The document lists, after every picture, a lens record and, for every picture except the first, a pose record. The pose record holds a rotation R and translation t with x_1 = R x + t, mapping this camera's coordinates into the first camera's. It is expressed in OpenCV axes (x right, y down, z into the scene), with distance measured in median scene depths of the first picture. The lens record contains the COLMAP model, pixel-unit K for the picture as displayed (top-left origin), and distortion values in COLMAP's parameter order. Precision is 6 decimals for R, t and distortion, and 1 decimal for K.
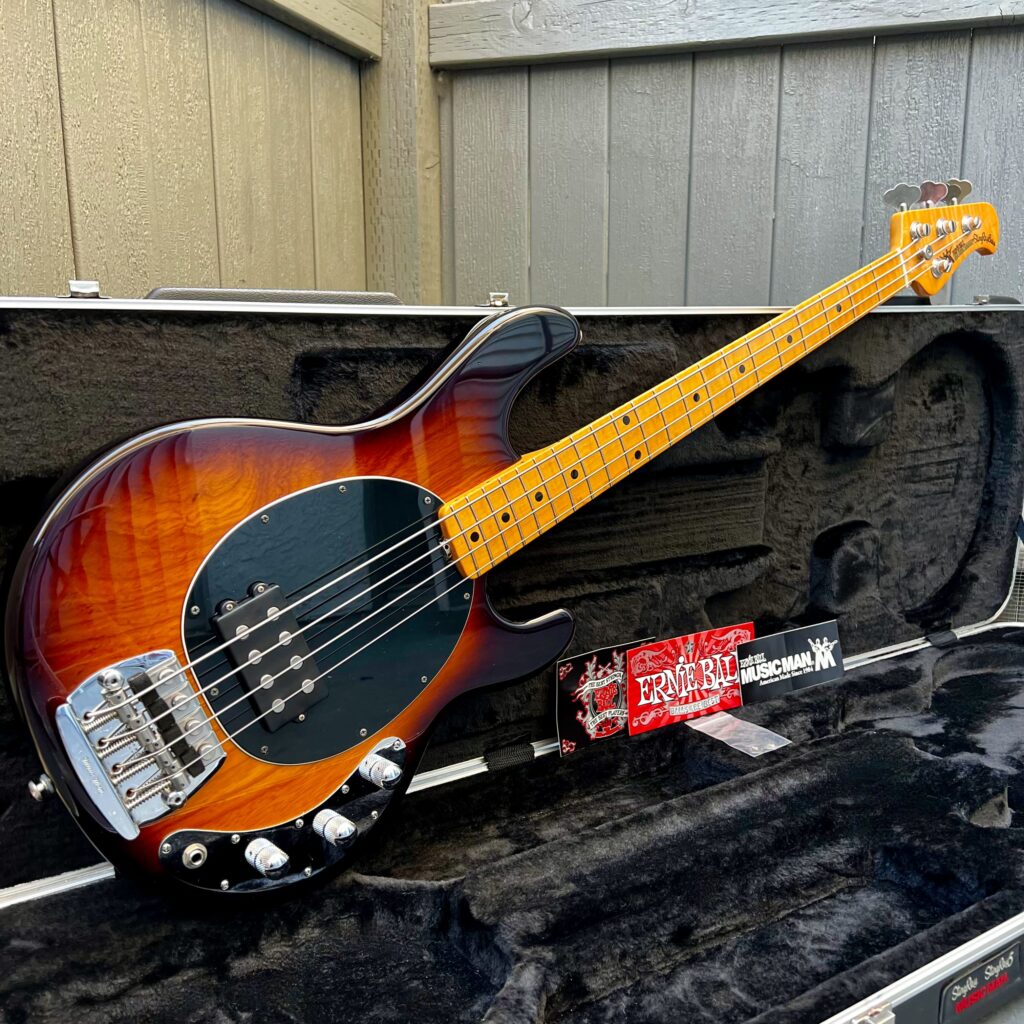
lens RADIAL K [[1029.6, 0, 514.4], [0, 1029.6, 514.7], [0, 0, 1]] dist [0.111650, -0.253468]
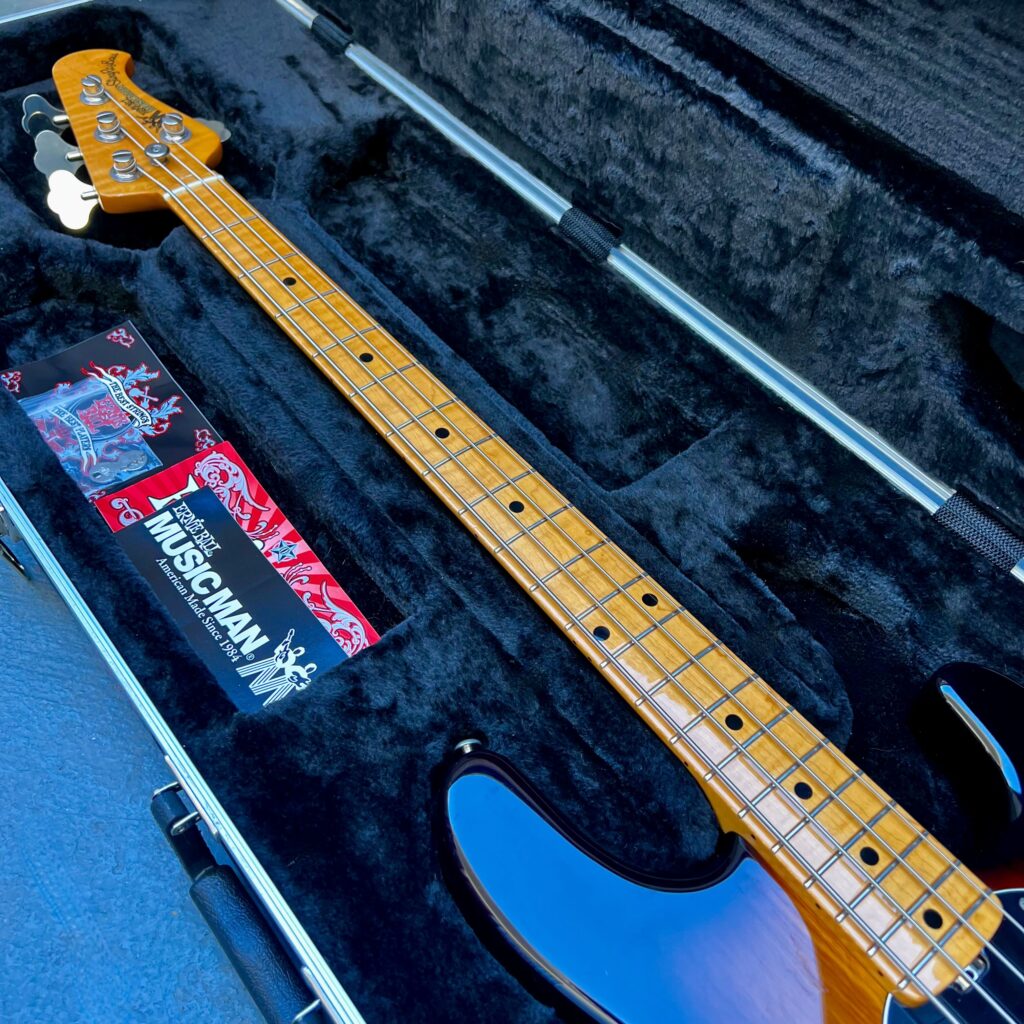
lens RADIAL K [[1035.7, 0, 520.7], [0, 1035.7, 524.2], [0, 0, 1]] dist [0.140158, -0.354114]
pose [[-0.152823, -0.988192, 0.011057, 0.151909], [0.977555, -0.149518, 0.148426, -0.190089], [-0.145020, 0.033492, 0.988862, 0.400776]]
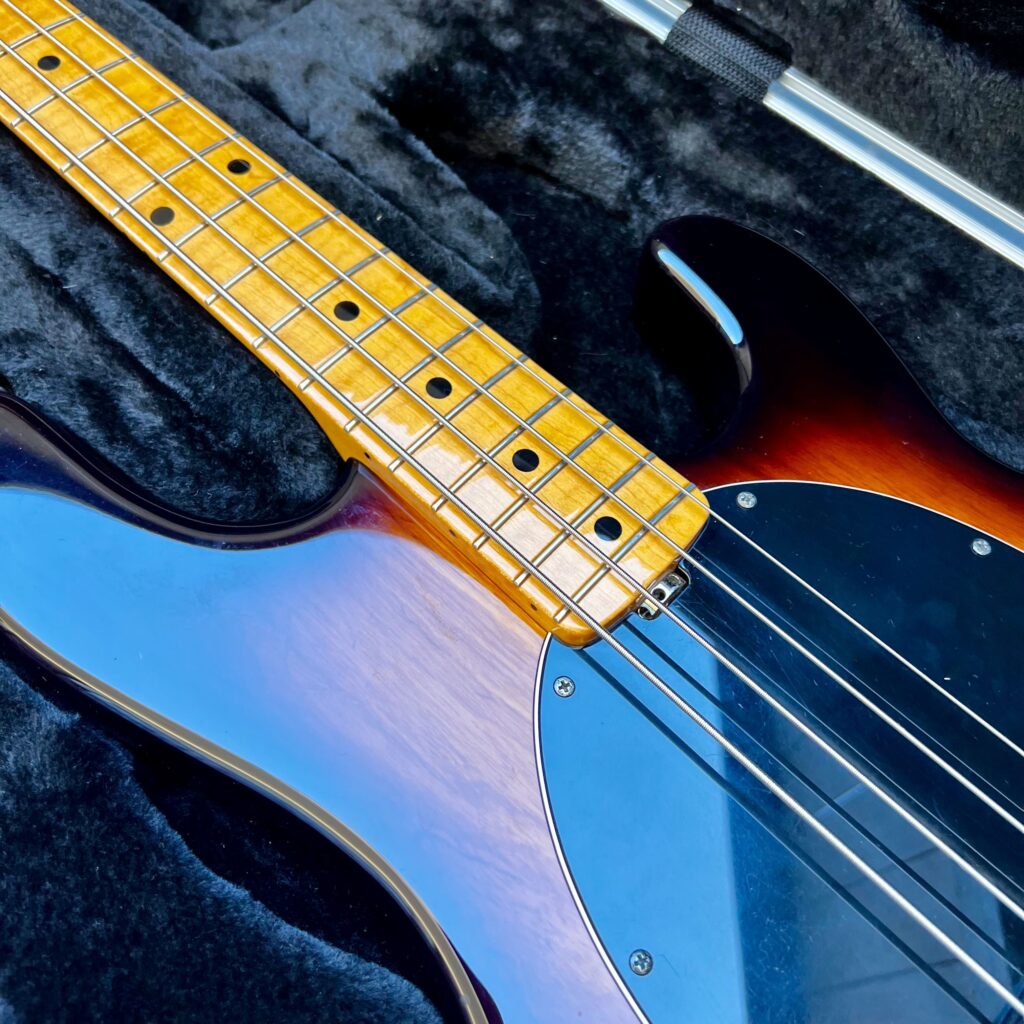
lens RADIAL K [[1057.8, 0, 513.1], [0, 1057.8, 520.2], [0, 0, 1]] dist [0.098379, -0.254797]
pose [[-0.258625, -0.947583, -0.187615, 0.037223], [0.942310, -0.290214, 0.166816, -0.060829], [-0.212521, -0.133649, 0.967974, 0.514249]]
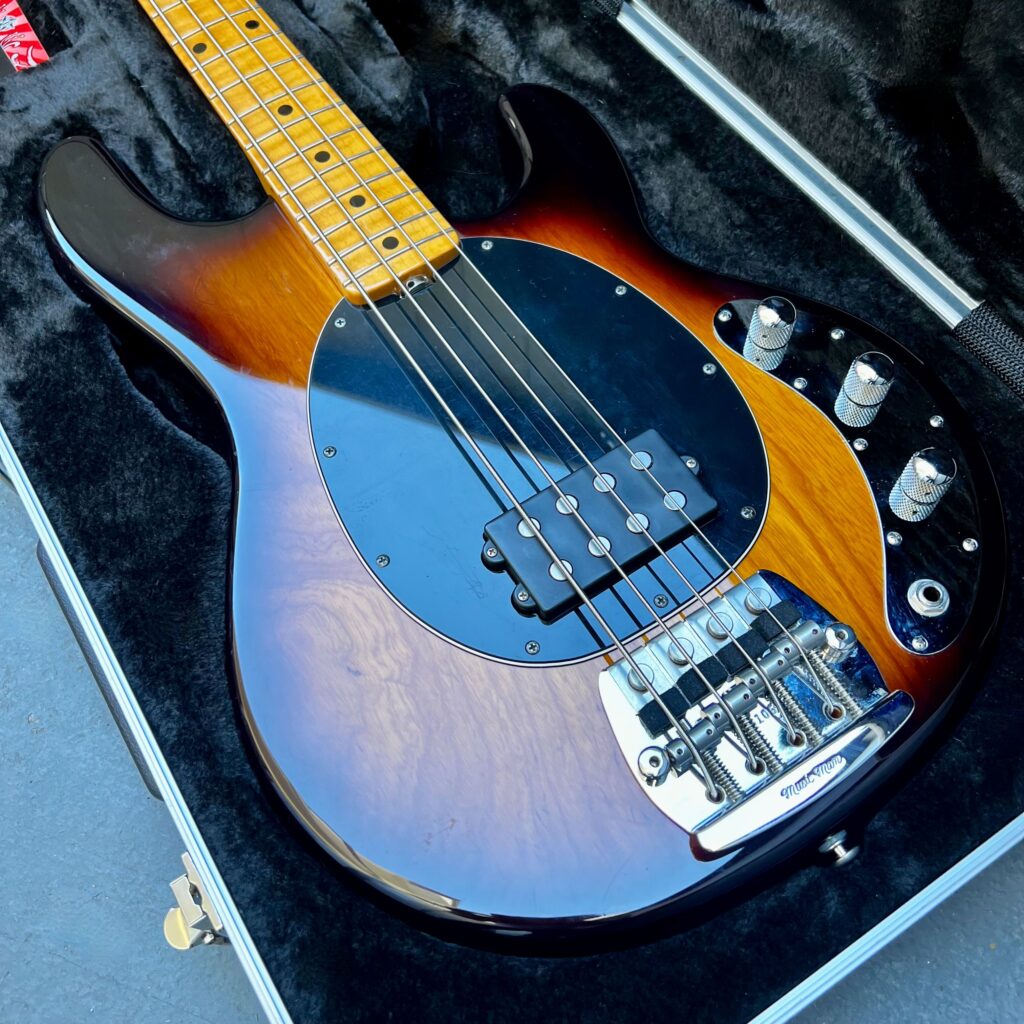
lens RADIAL K [[1042.7, 0, 510.3], [0, 1042.7, 517.7], [0, 0, 1]] dist [0.019770, -0.032483]
pose [[-0.132868, -0.976988, -0.166854, -0.086576], [0.991127, -0.130332, -0.026112, 0.072476], [0.003765, -0.168843, 0.985636, 0.276036]]
